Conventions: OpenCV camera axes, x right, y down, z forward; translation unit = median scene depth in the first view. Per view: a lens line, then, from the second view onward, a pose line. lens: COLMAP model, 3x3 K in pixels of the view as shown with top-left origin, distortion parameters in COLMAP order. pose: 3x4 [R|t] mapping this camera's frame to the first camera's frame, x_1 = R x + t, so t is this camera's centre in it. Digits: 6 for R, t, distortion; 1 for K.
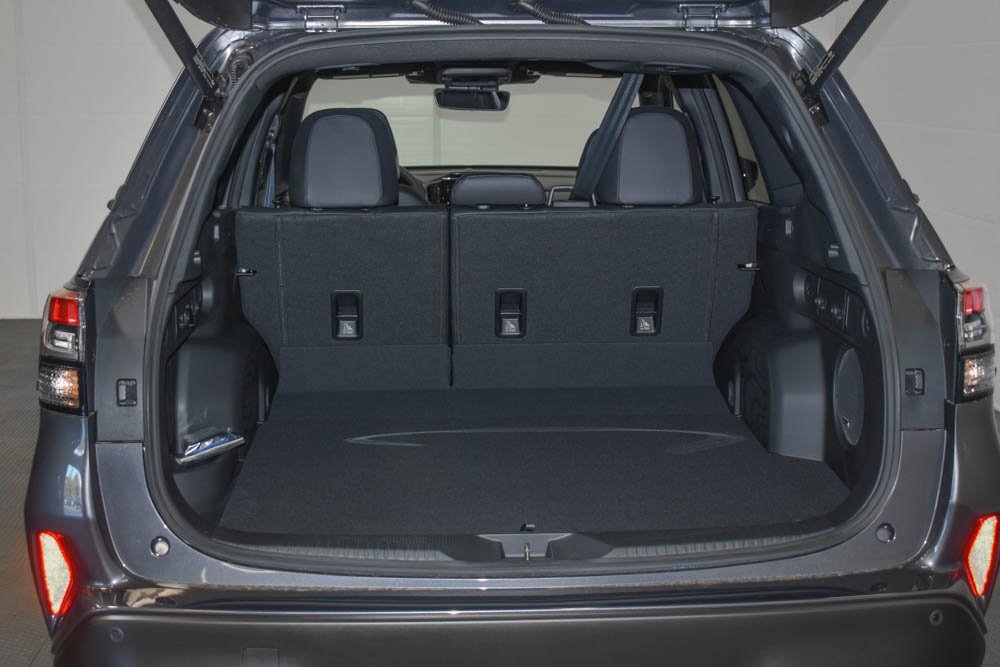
lens RADIAL K [[1383.0, 0, 494.0], [0, 1383.0, 332.6], [0, 0, 1]] dist [-0.010727, 0.000000]
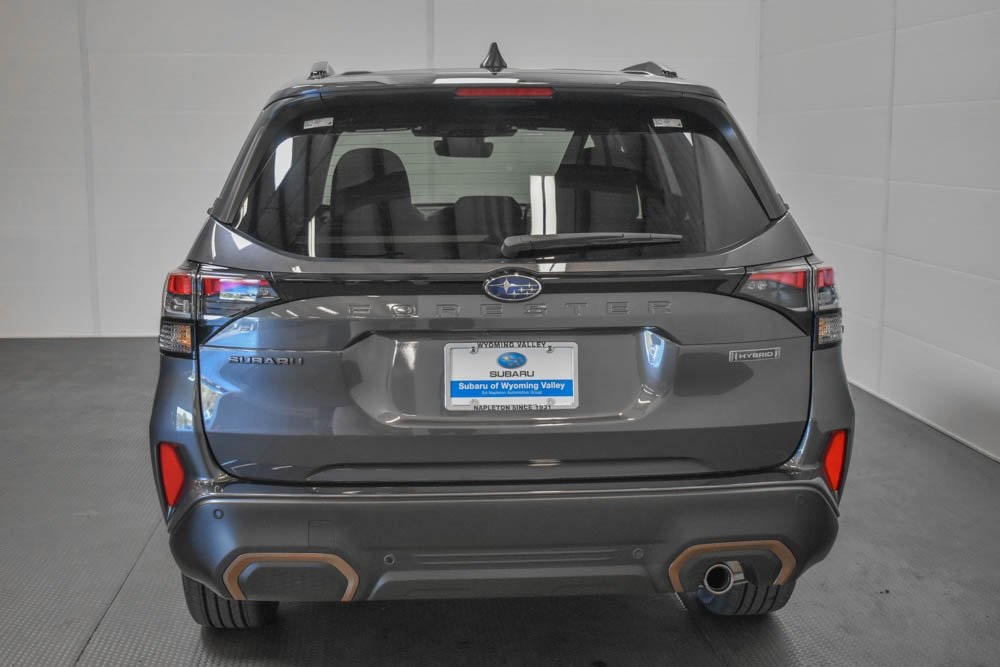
lens RADIAL K [[1227.8, 0, 506.7], [0, 1227.8, 334.8], [0, 0, 1]] dist [-0.029834, 0.000000]
pose [[0.999692, -0.004224, 0.024473, -0.009004], [0.004962, 0.999532, -0.030183, 0.069920], [-0.024334, 0.030295, 0.999245, -0.235256]]
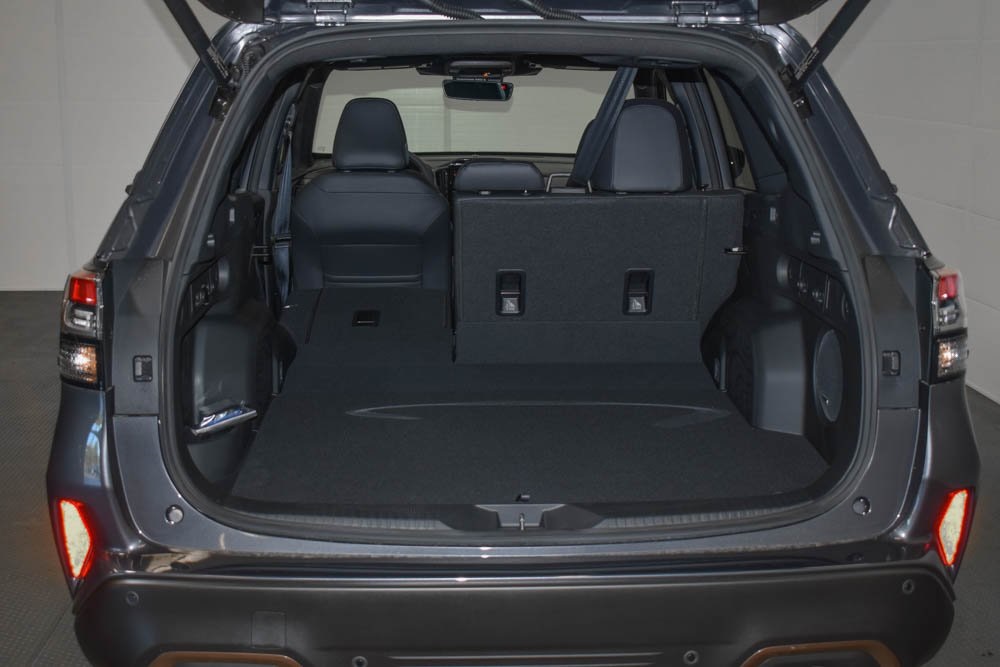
lens RADIAL K [[1263.8, 0, 501.4], [0, 1263.8, 335.4], [0, 0, 1]] dist [-0.009811, 0.000000]
pose [[0.999976, 0.006852, -0.000279, 0.007203], [-0.006842, 0.999655, 0.025365, -0.007756], [0.000452, -0.025362, 0.999678, 0.036912]]
